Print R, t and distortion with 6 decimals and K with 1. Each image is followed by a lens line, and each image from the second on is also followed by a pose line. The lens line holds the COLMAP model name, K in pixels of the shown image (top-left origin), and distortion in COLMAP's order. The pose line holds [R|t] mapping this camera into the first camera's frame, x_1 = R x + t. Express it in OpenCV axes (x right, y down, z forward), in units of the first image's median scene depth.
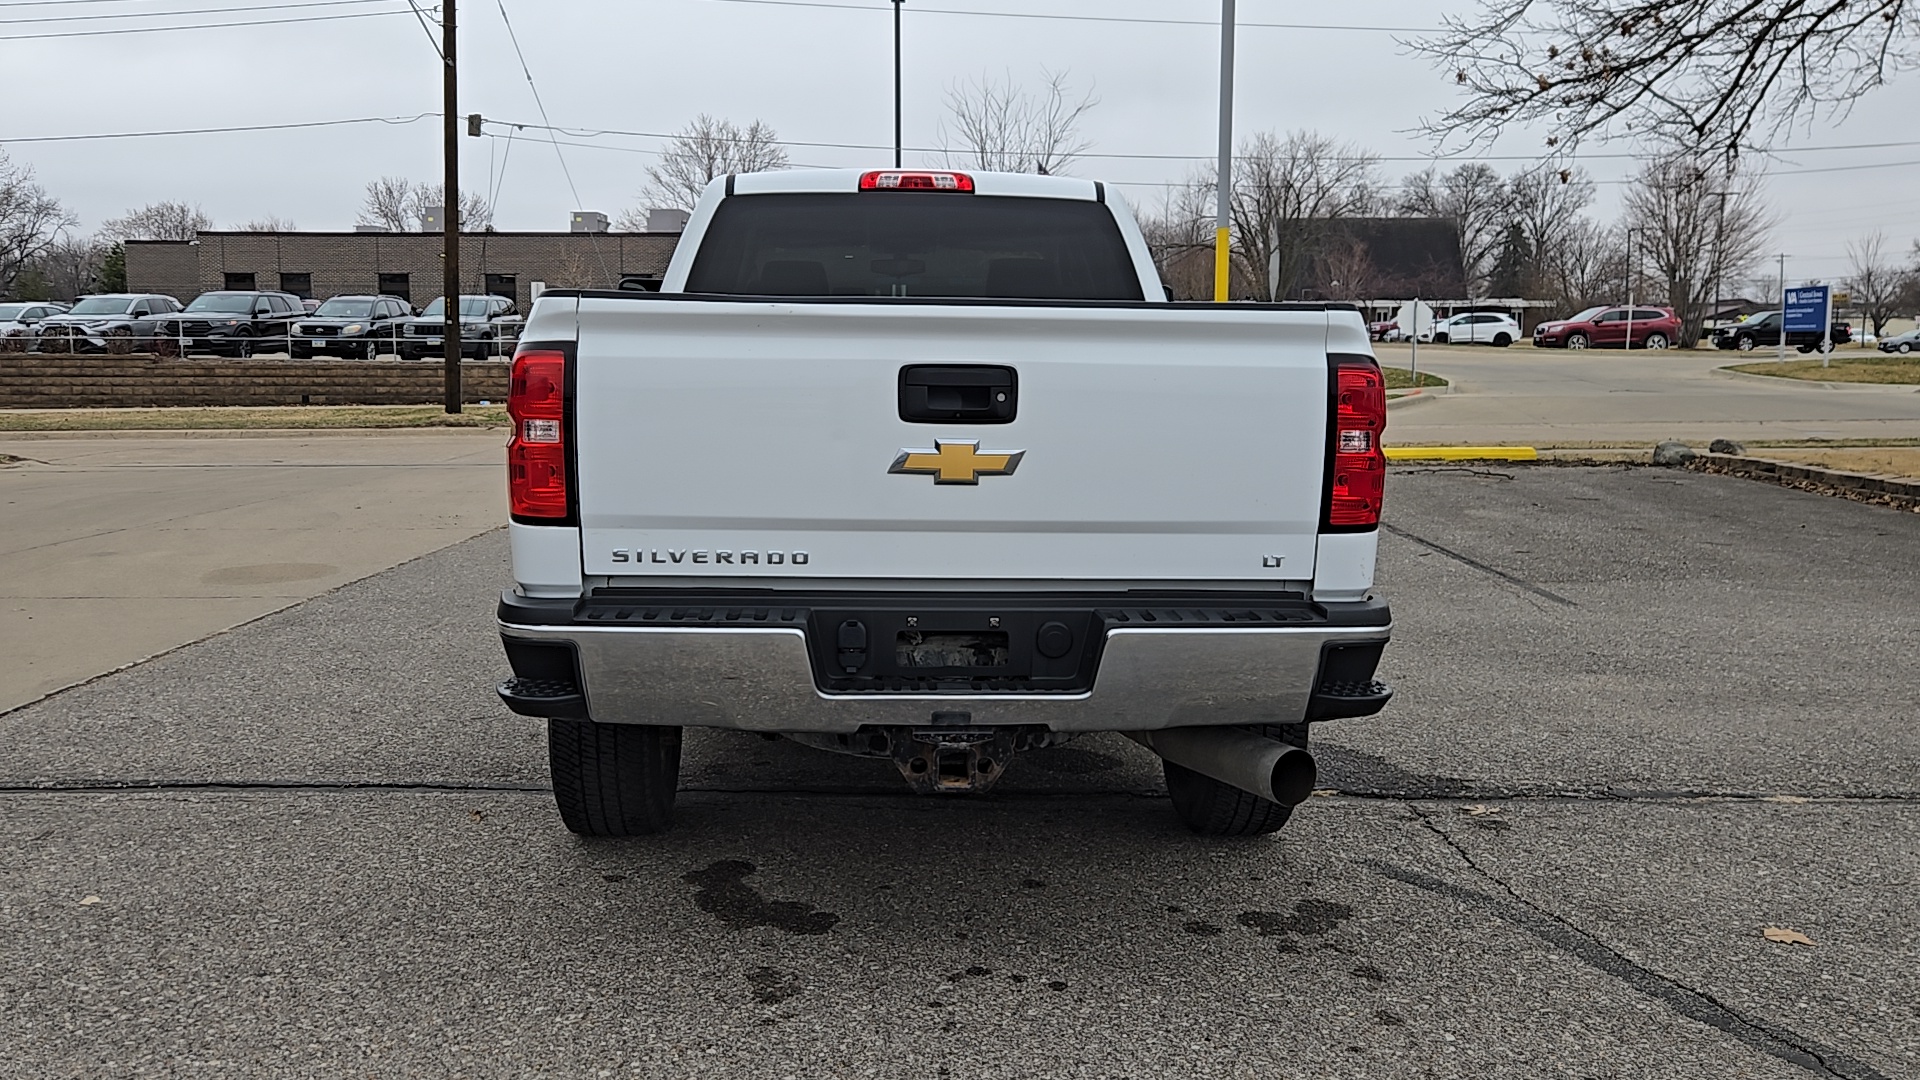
lens RADIAL K [[1599.5, 0, 948.1], [0, 1599.5, 526.2], [0, 0, 1]] dist [0.015964, -0.017902]
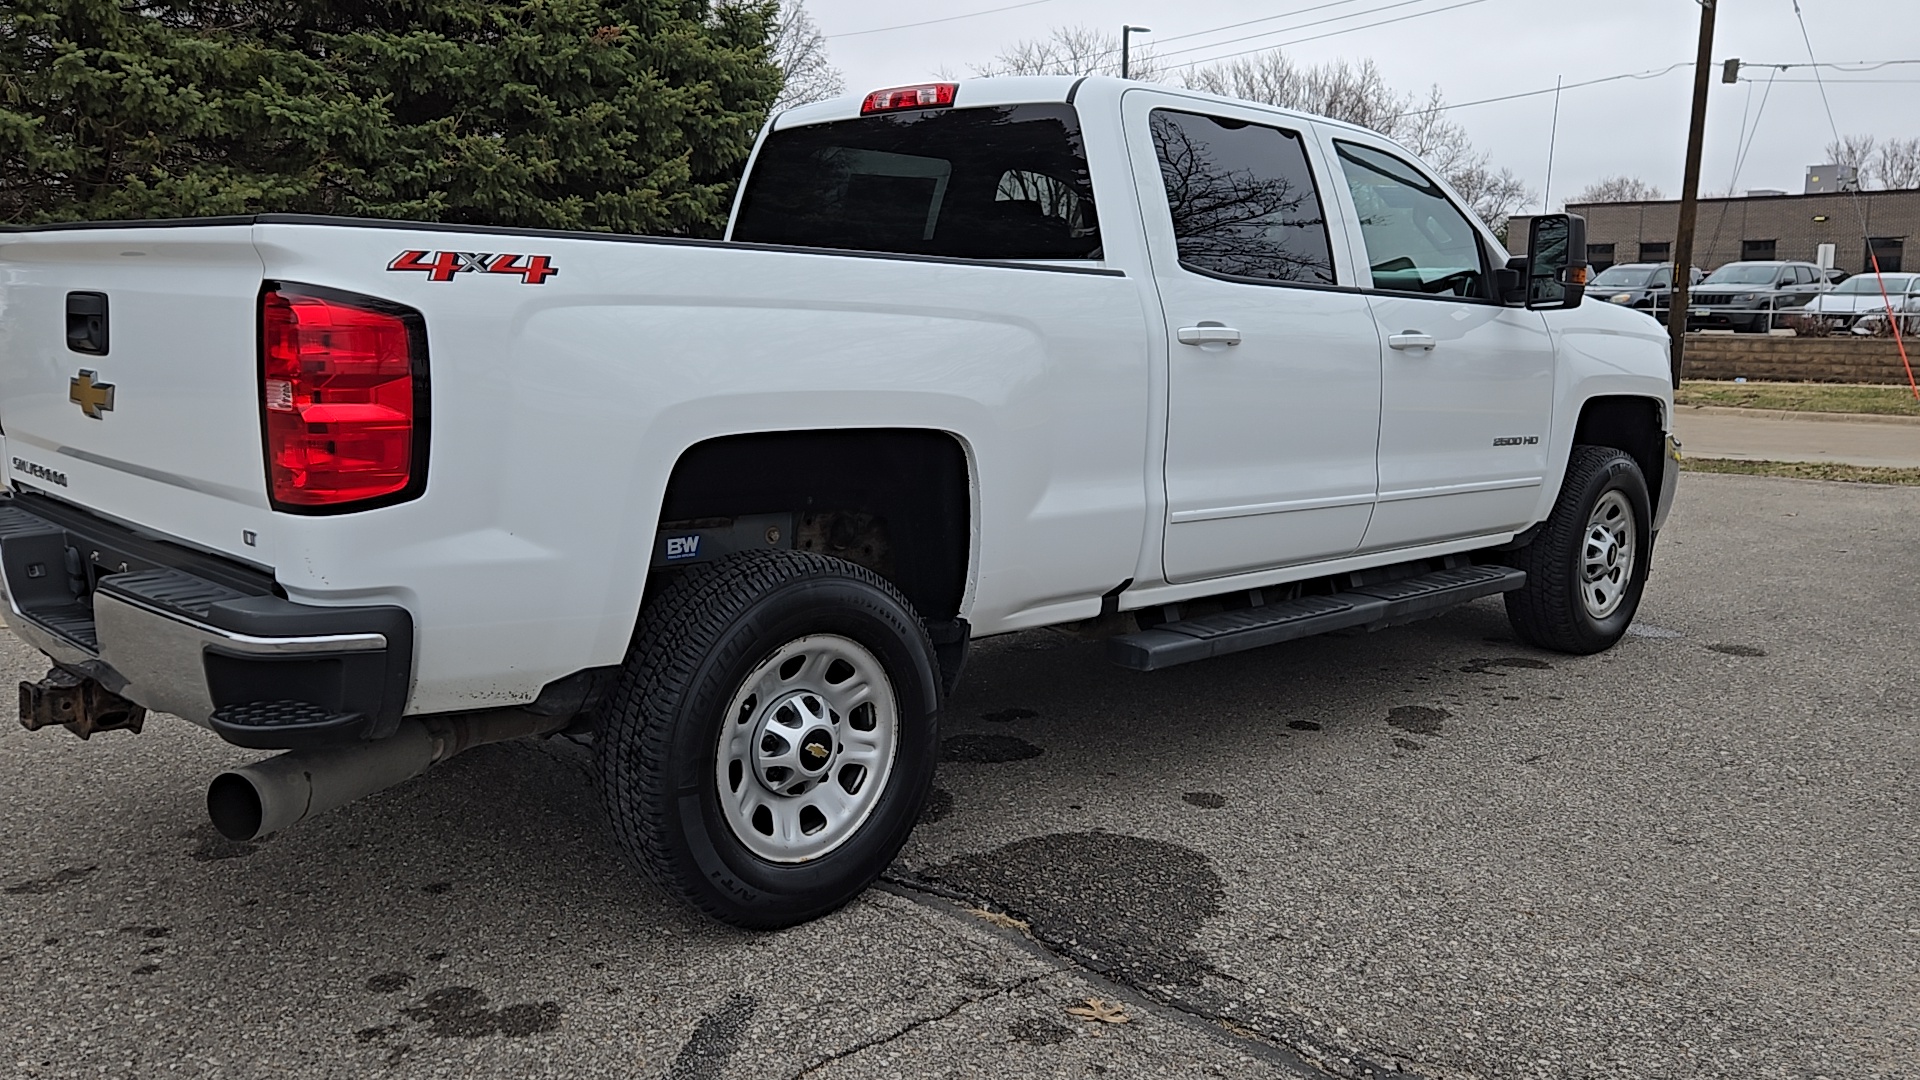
lens RADIAL K [[1599.5, 0, 946.8], [0, 1599.5, 519.6], [0, 0, 1]] dist [0.015964, -0.017902]
pose [[0.654770, 0.104731, -0.748537, 0.118036], [-0.095697, 0.993871, 0.055347, -0.007436], [0.749746, 0.035393, 0.660779, 0.082841]]
